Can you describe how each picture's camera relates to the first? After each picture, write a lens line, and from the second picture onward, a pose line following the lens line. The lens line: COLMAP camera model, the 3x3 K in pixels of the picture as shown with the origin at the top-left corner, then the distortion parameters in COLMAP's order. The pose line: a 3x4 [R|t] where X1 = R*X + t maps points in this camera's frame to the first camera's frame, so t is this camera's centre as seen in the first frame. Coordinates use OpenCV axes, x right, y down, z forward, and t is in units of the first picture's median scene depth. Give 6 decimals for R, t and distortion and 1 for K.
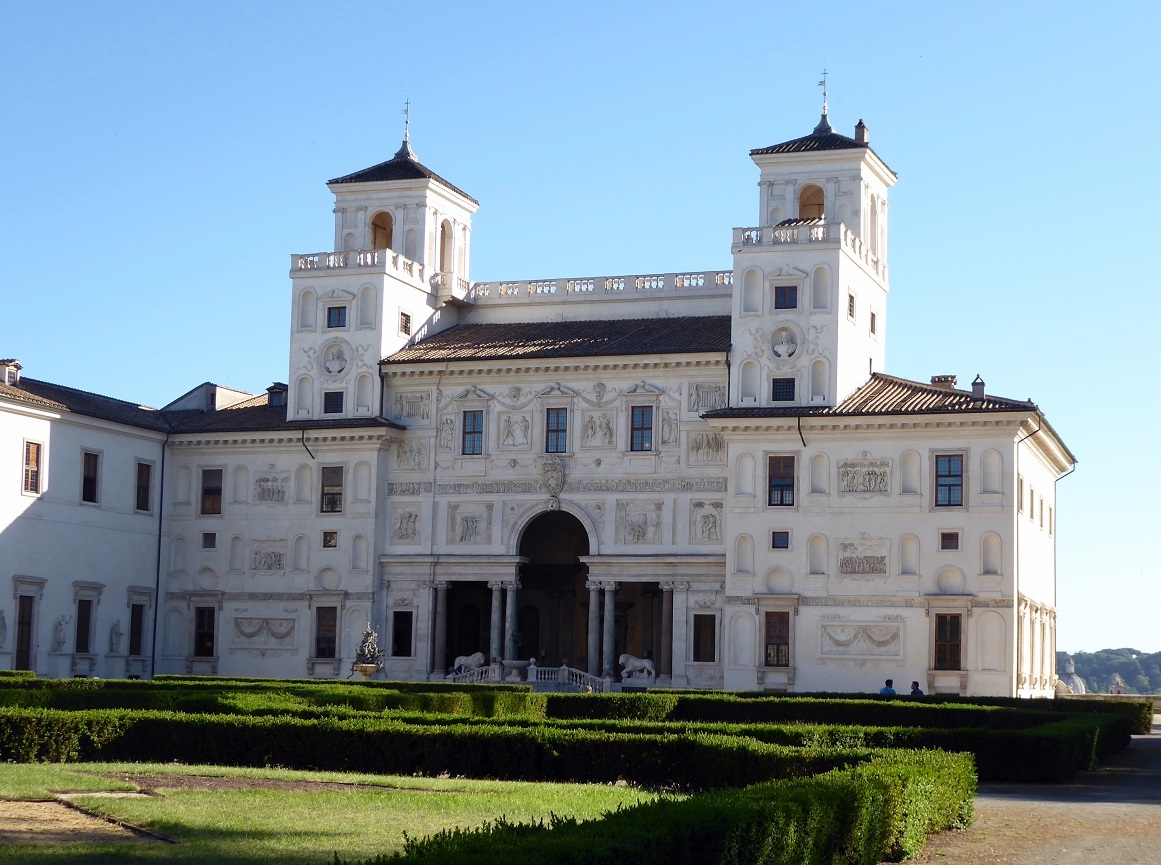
lens RADIAL K [[2109.8, 0, 580.5], [0, 2109.8, 432.5], [0, 0, 1]] dist [0.225106, -0.116214]
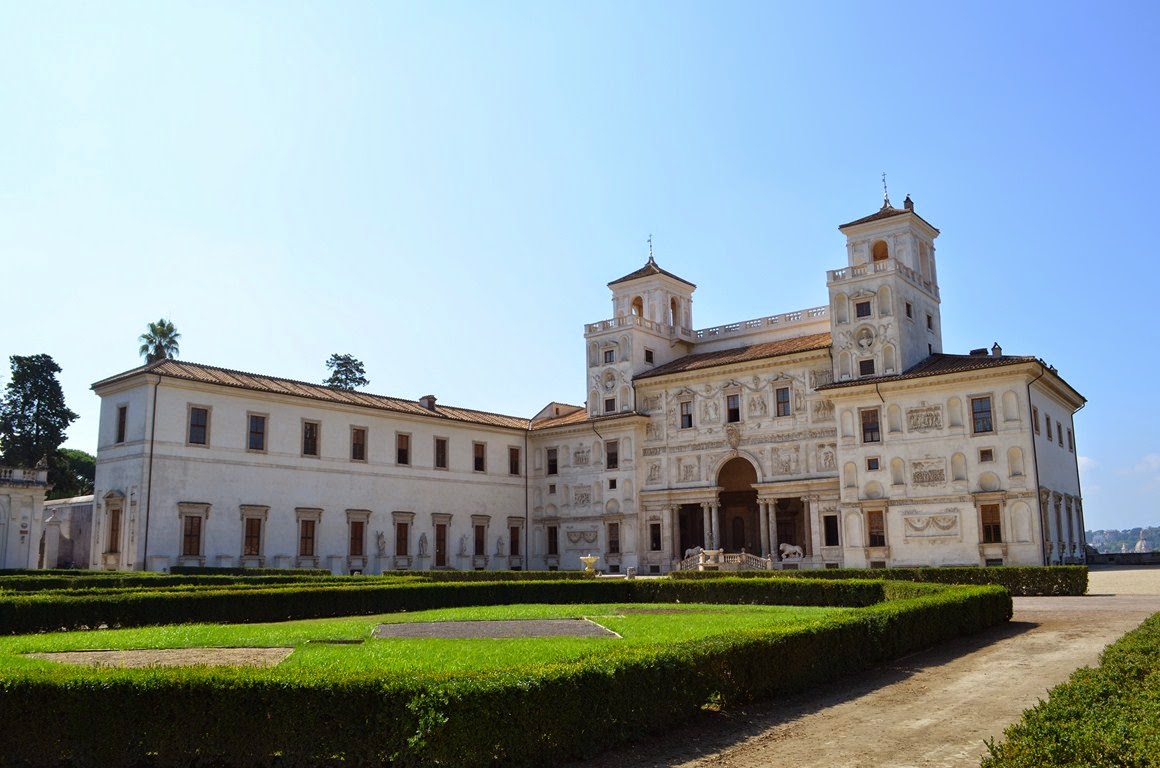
lens RADIAL K [[956.7, 0, 580.0], [0, 956.7, 384.0], [0, 0, 1]] dist [0.003827, -0.003222]
pose [[0.948855, -0.095440, -0.300941, 0.101404], [0.073838, 0.993862, -0.082384, 0.032656], [0.306957, 0.055949, 0.950078, 0.253781]]
